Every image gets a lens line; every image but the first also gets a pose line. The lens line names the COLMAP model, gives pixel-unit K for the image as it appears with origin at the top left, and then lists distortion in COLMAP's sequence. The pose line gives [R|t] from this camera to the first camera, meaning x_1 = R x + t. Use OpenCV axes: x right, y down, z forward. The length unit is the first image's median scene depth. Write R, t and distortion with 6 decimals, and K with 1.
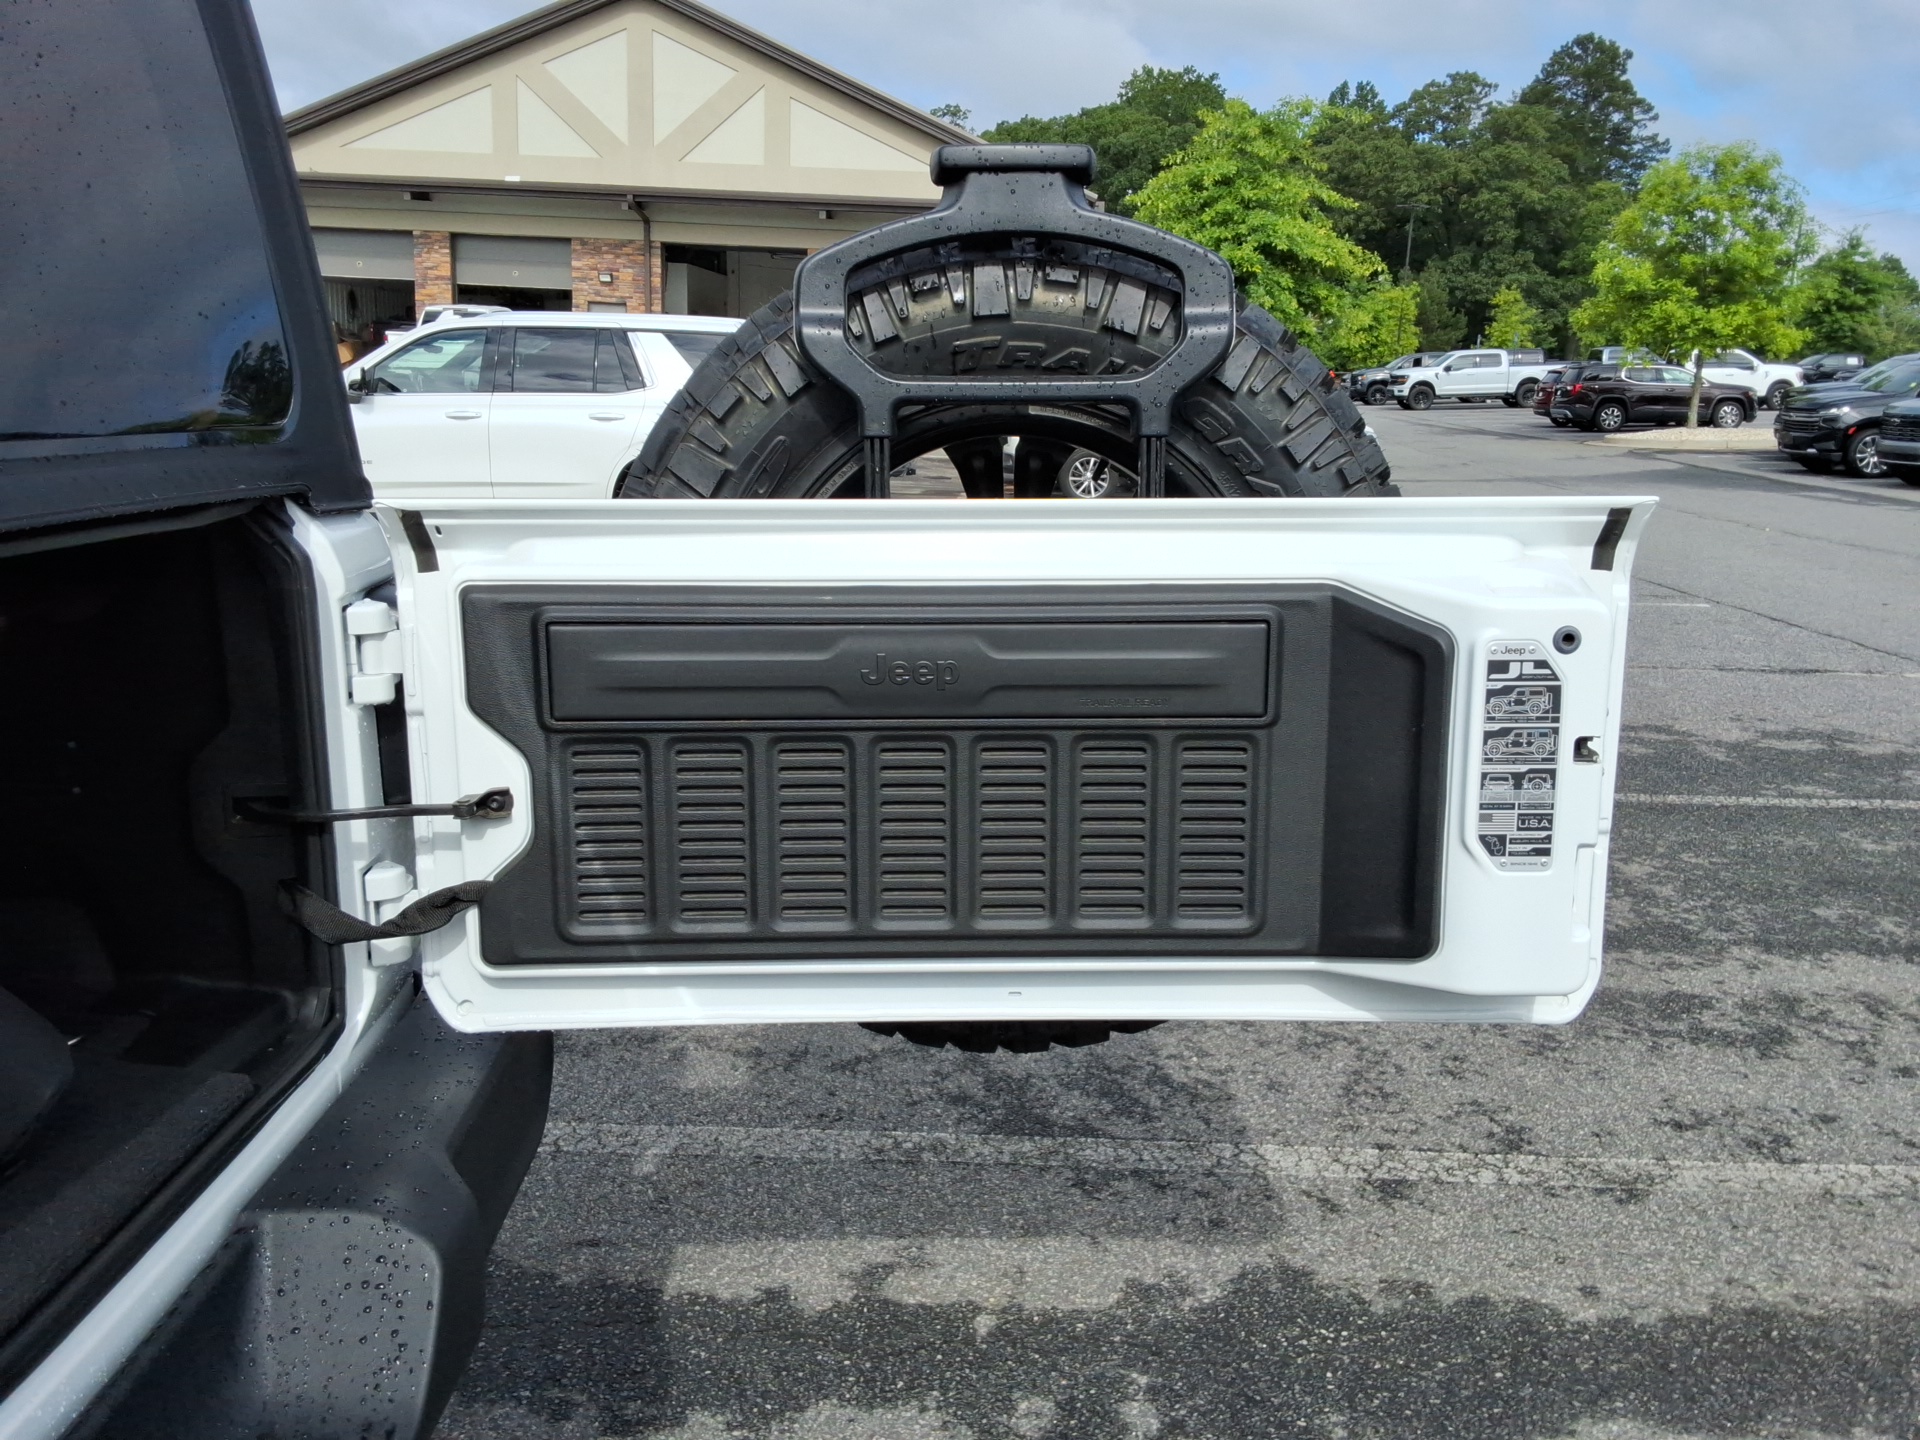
lens RADIAL K [[1540.4, 0, 976.1], [0, 1540.4, 690.2], [0, 0, 1]] dist [0.122930, -0.190904]
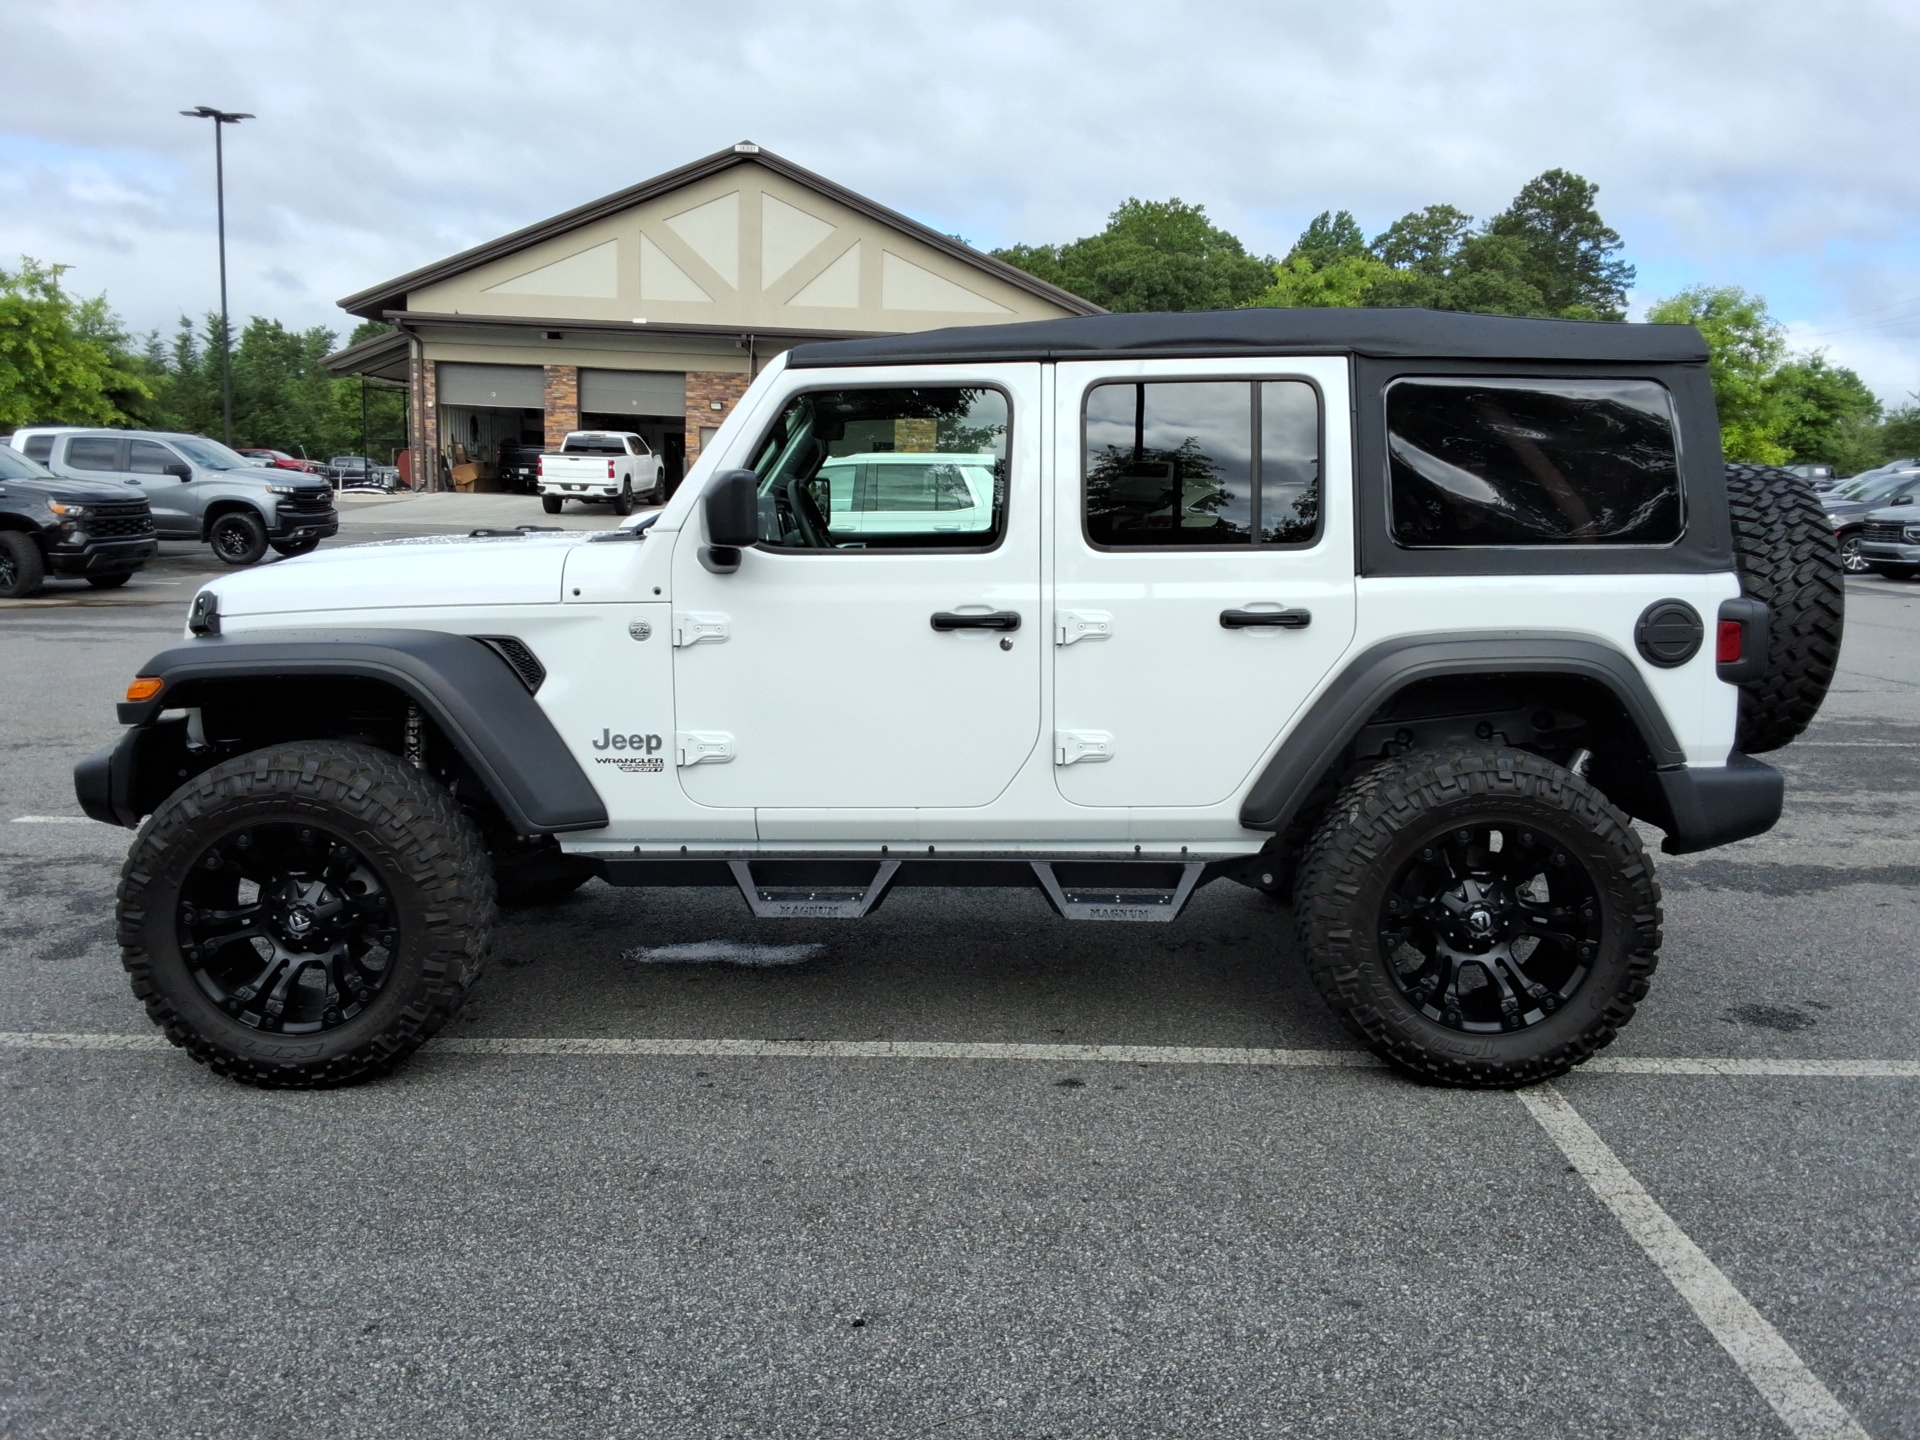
lens RADIAL K [[1540.4, 0, 968.9], [0, 1540.4, 680.5], [0, 0, 1]] dist [0.122930, -0.190904]
pose [[0.999917, -0.005843, 0.011451, -0.101460], [0.006681, 0.997199, -0.074499, 0.025879], [-0.010984, 0.074569, 0.997155, -0.149413]]
